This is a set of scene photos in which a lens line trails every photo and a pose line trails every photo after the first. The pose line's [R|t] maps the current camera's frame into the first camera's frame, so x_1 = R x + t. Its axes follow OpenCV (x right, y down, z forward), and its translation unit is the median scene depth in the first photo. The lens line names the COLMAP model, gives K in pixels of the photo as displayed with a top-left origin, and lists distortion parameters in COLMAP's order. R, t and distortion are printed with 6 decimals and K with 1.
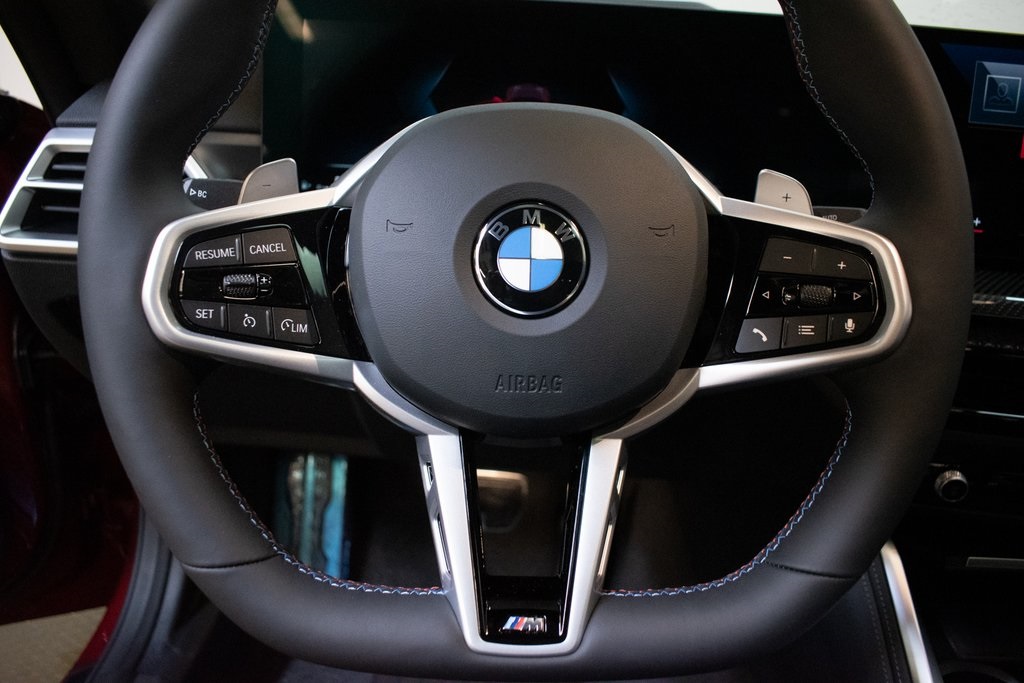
lens RADIAL K [[780.8, 0, 512.0], [0, 780.8, 341.5], [0, 0, 1]] dist [-0.080217, 0.001268]
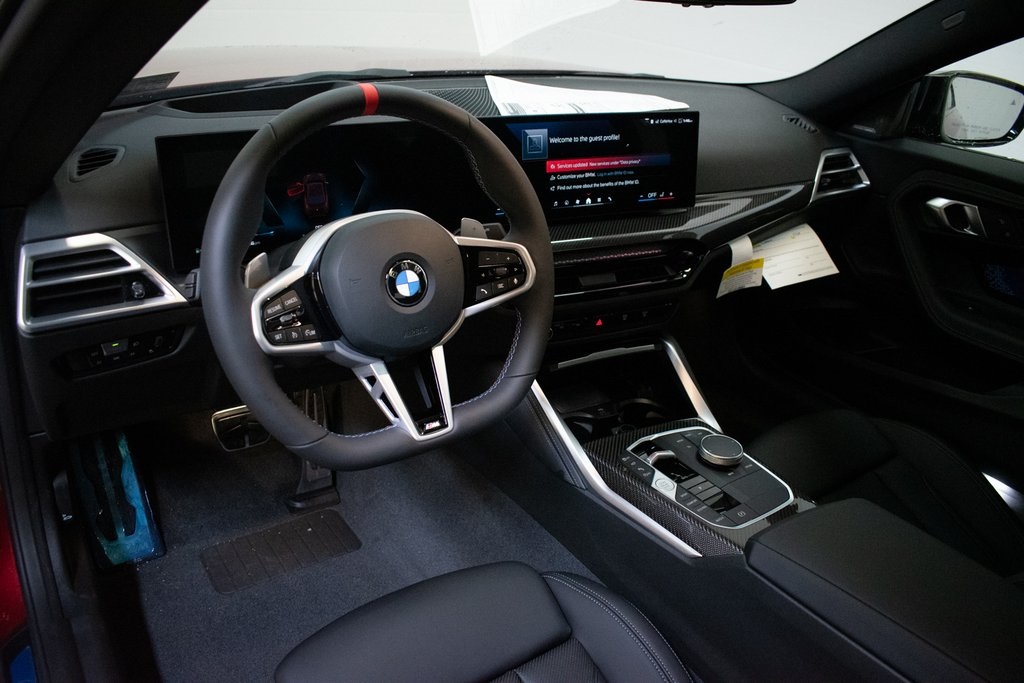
lens RADIAL K [[780.8, 0, 512.0], [0, 780.8, 341.5], [0, 0, 1]] dist [-0.080217, 0.001268]
pose [[0.818554, -0.246211, 0.518989, -0.987355], [0.182290, 0.968124, 0.171774, -0.276593], [-0.544738, -0.046000, 0.837344, -1.210104]]
